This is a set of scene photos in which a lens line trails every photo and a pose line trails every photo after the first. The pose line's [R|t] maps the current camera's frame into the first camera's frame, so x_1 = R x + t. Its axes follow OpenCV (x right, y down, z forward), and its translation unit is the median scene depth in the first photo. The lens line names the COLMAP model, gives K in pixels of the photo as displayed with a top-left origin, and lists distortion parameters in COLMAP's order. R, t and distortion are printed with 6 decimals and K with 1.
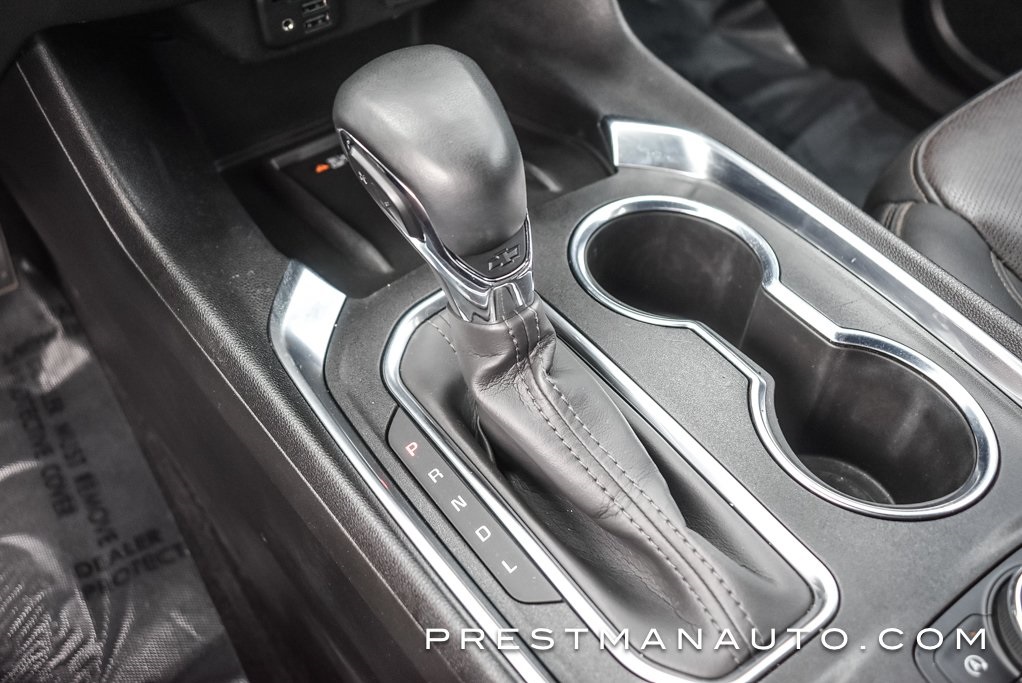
lens RADIAL K [[960.5, 0, 511.0], [0, 960.5, 341.5], [0, 0, 1]] dist [-0.011375, -0.018380]
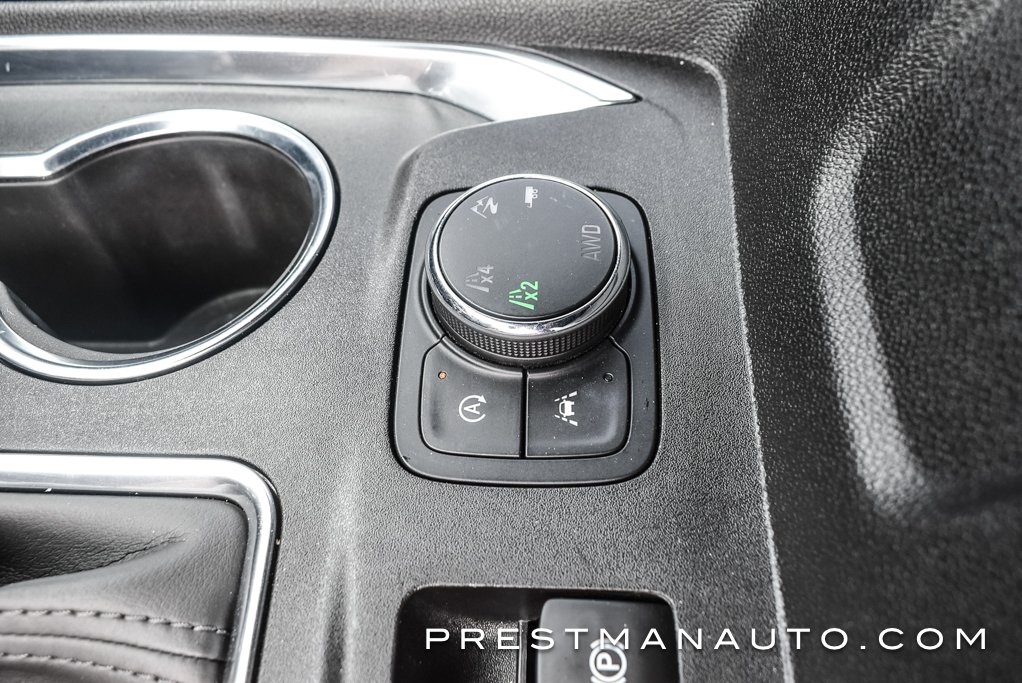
lens RADIAL K [[929.6, 0, 511.0], [0, 929.6, 341.5], [0, 0, 1]] dist [-0.002355, -0.000603]
pose [[0.610627, -0.680593, 0.404881, 0.234235], [0.621533, 0.728703, 0.287556, 0.116324], [-0.490747, 0.076057, 0.867976, 0.361914]]
